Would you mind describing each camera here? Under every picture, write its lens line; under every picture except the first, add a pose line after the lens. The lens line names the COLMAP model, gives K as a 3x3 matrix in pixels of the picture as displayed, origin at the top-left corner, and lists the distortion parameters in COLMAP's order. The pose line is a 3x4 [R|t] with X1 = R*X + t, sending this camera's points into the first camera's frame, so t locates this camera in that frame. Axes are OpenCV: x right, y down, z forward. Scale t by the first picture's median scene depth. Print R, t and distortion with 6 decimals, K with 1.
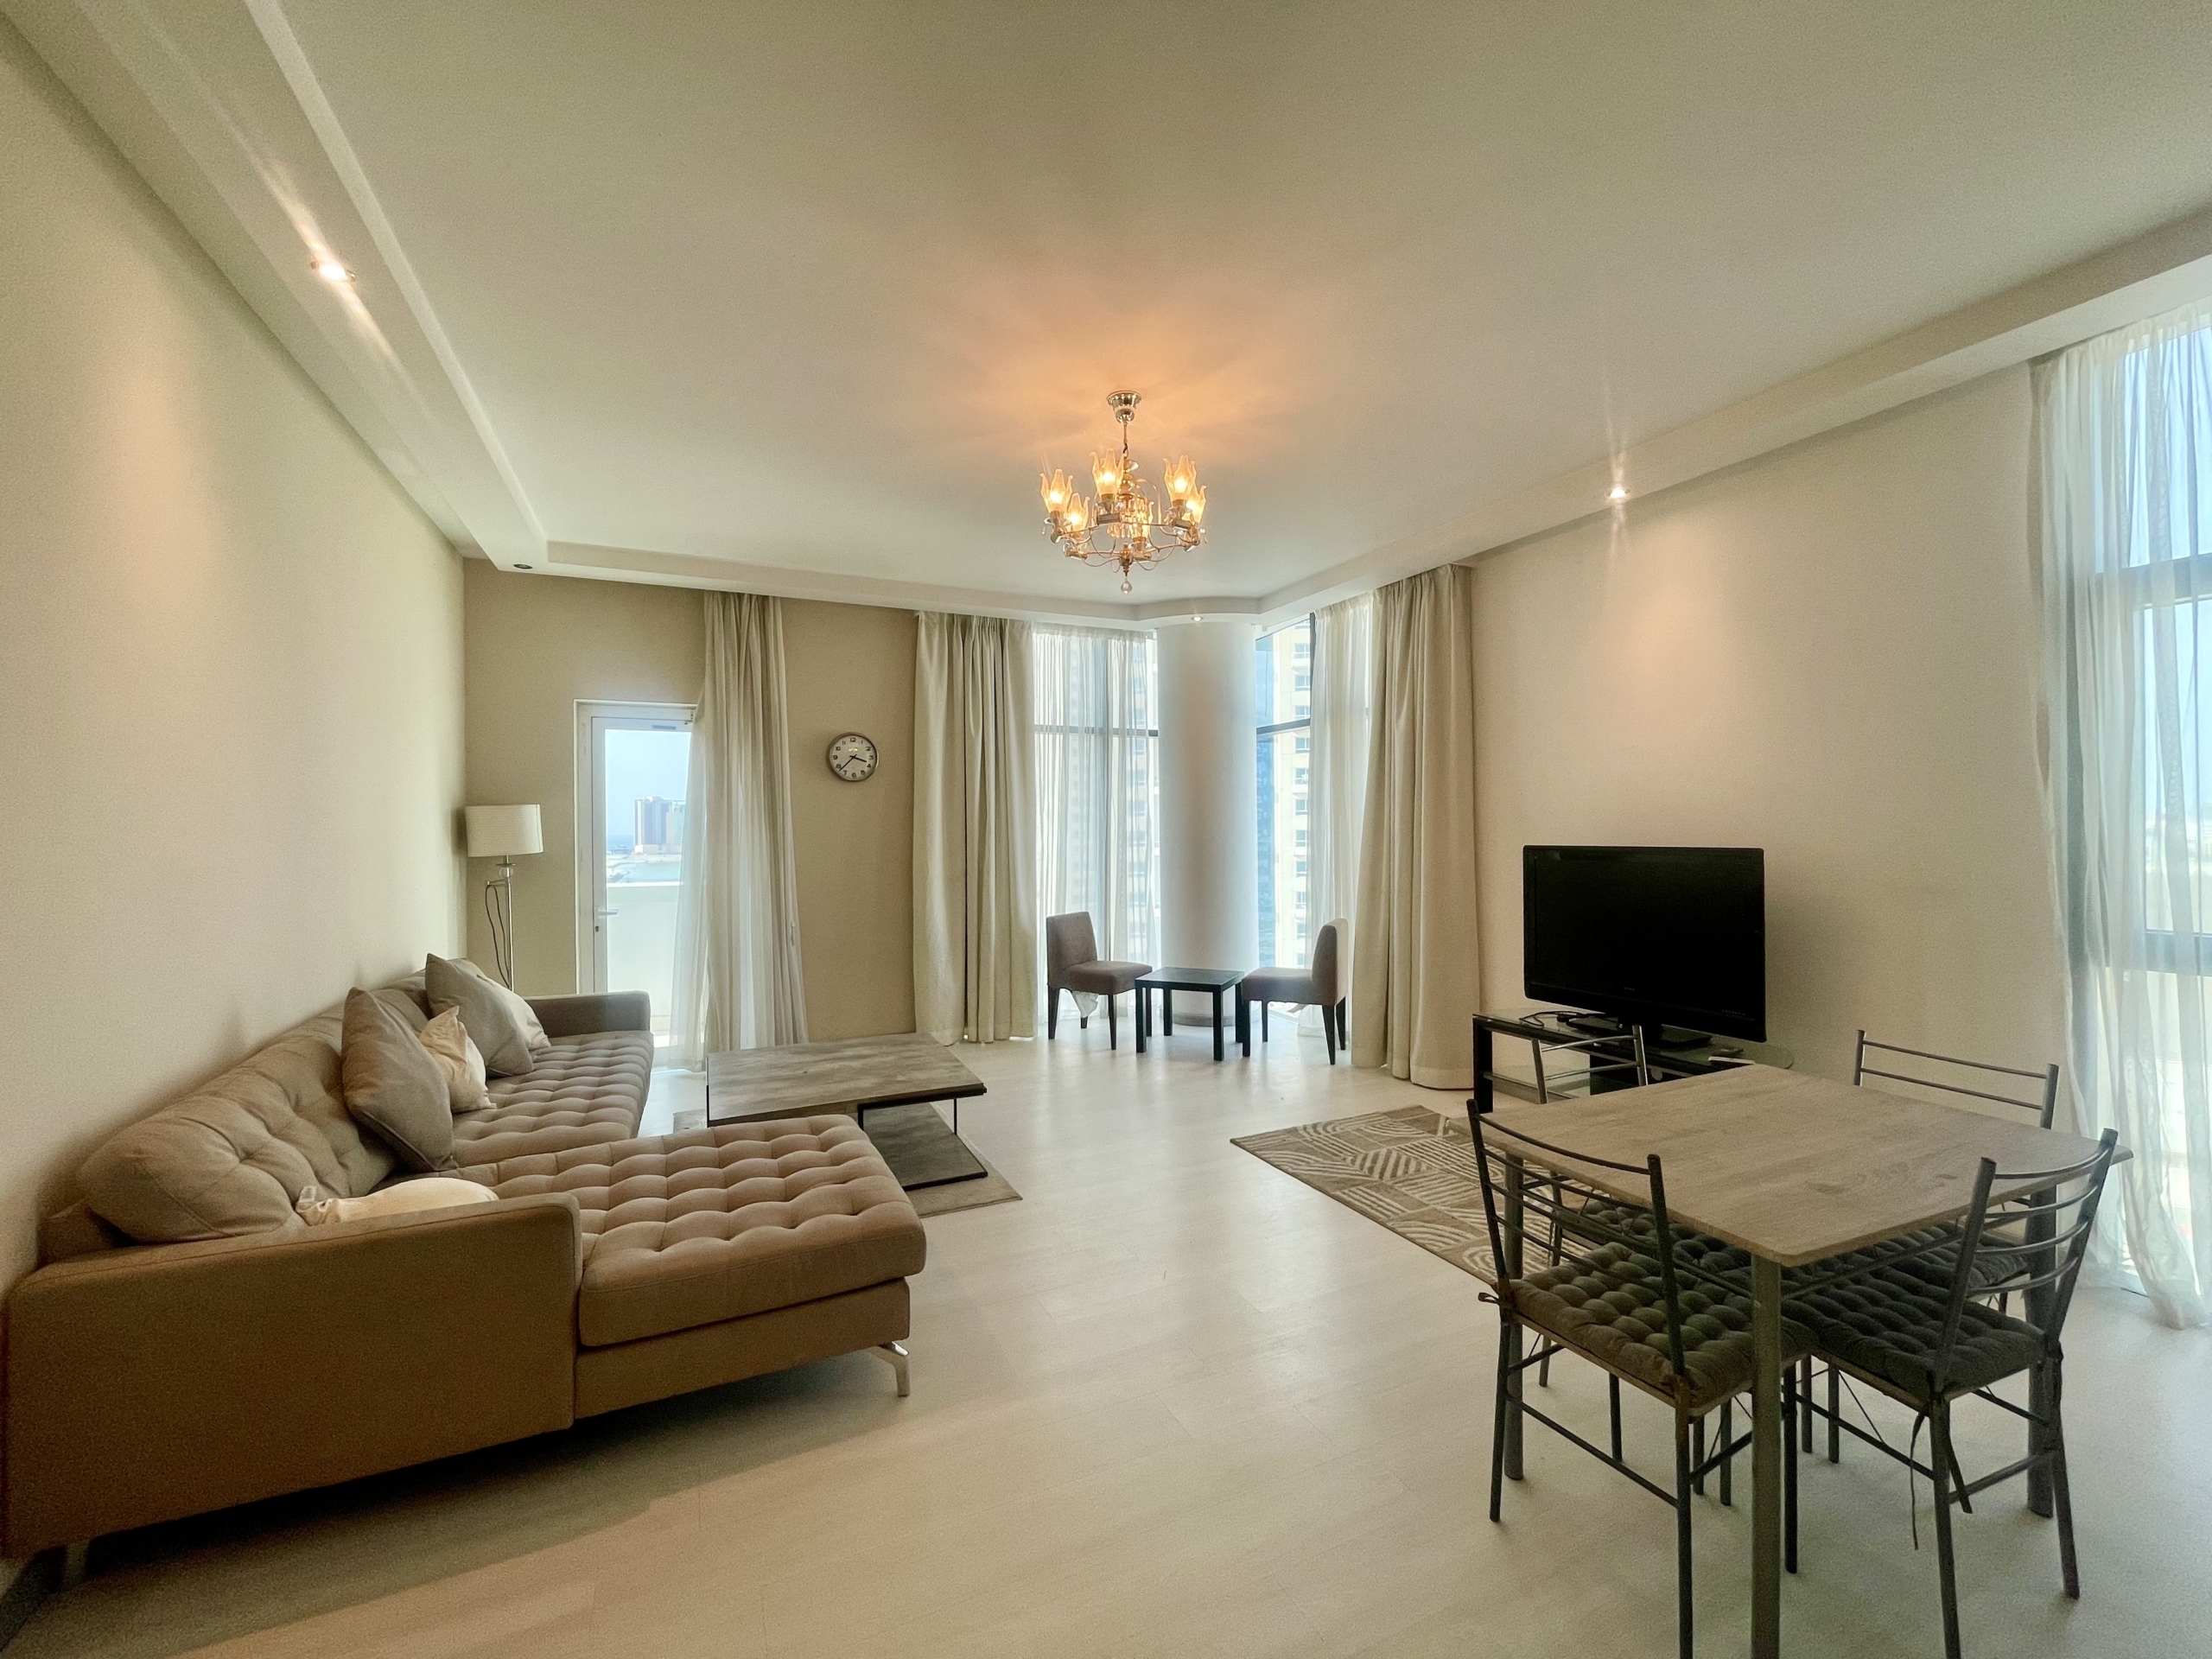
lens RADIAL K [[886.4, 0, 1106.0], [0, 886.4, 829.5], [0, 0, 1]] dist [-0.000463, -0.000193]
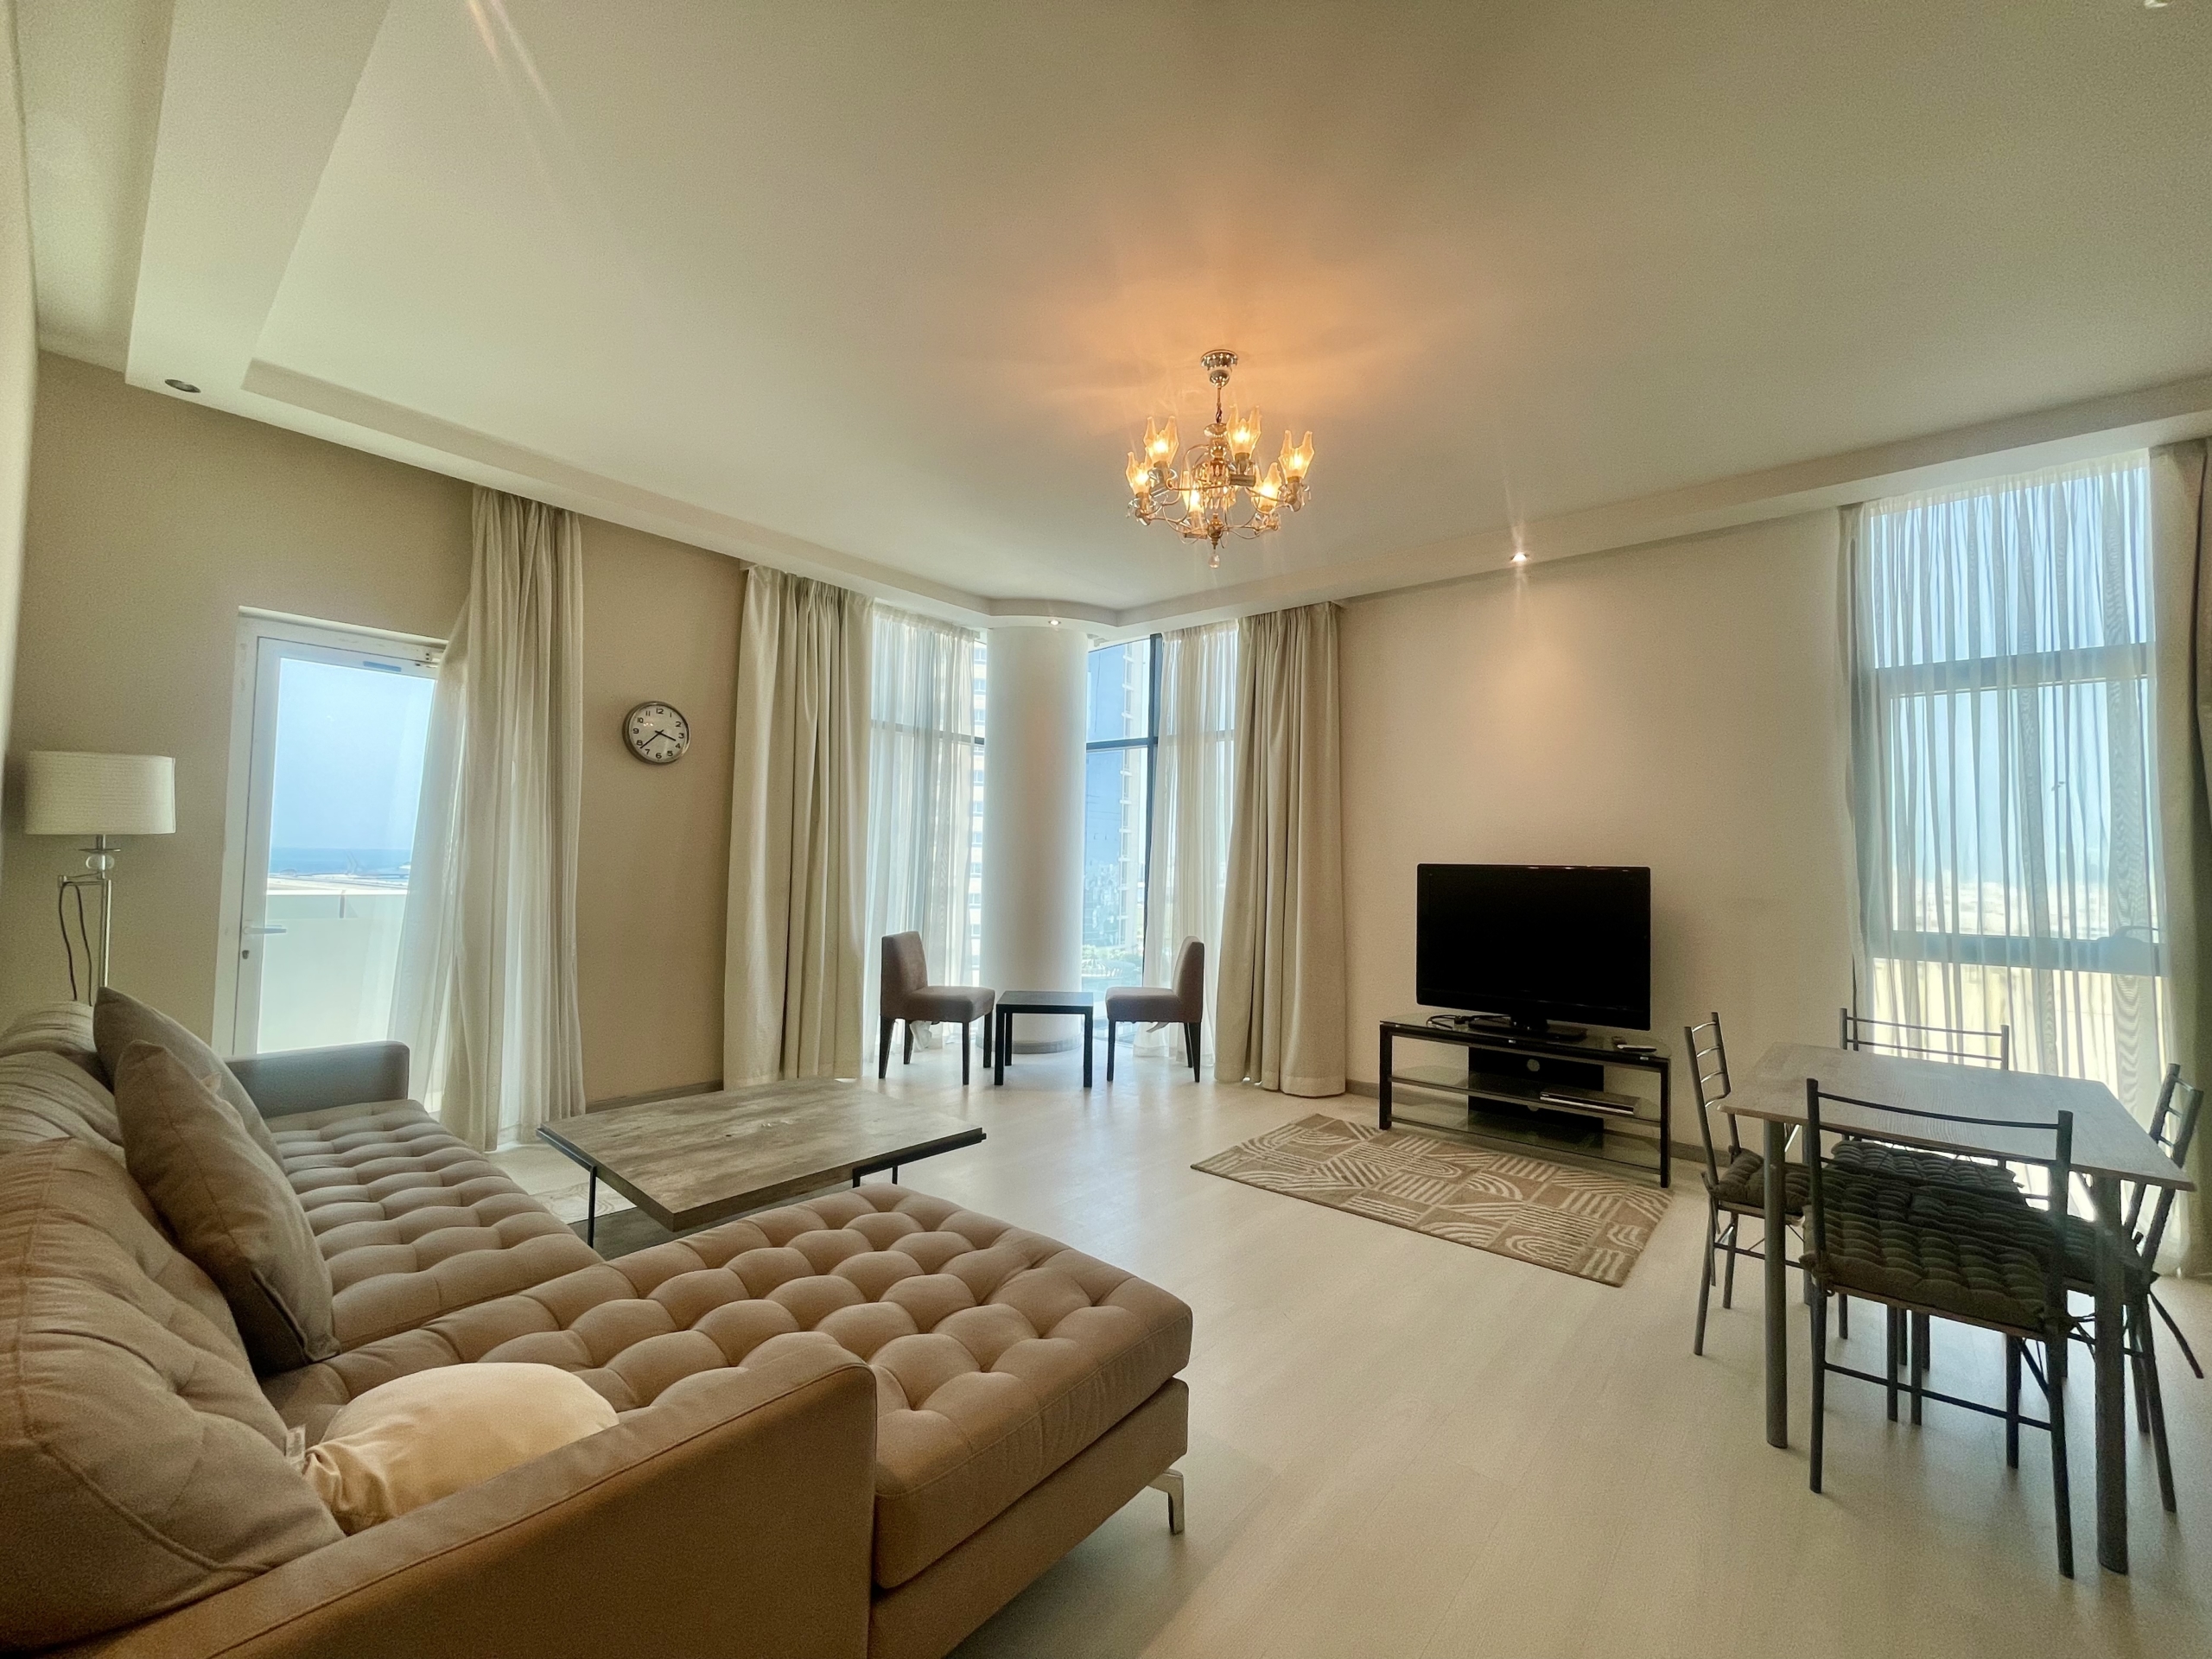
lens RADIAL K [[886.4, 0, 1106.0], [0, 886.4, 829.5], [0, 0, 1]] dist [-0.000463, -0.000193]
pose [[0.910524, 0.045426, 0.410954, -0.265983], [-0.030904, 0.998643, -0.041917, 0.027196], [-0.412300, 0.025467, 0.910692, 0.131403]]
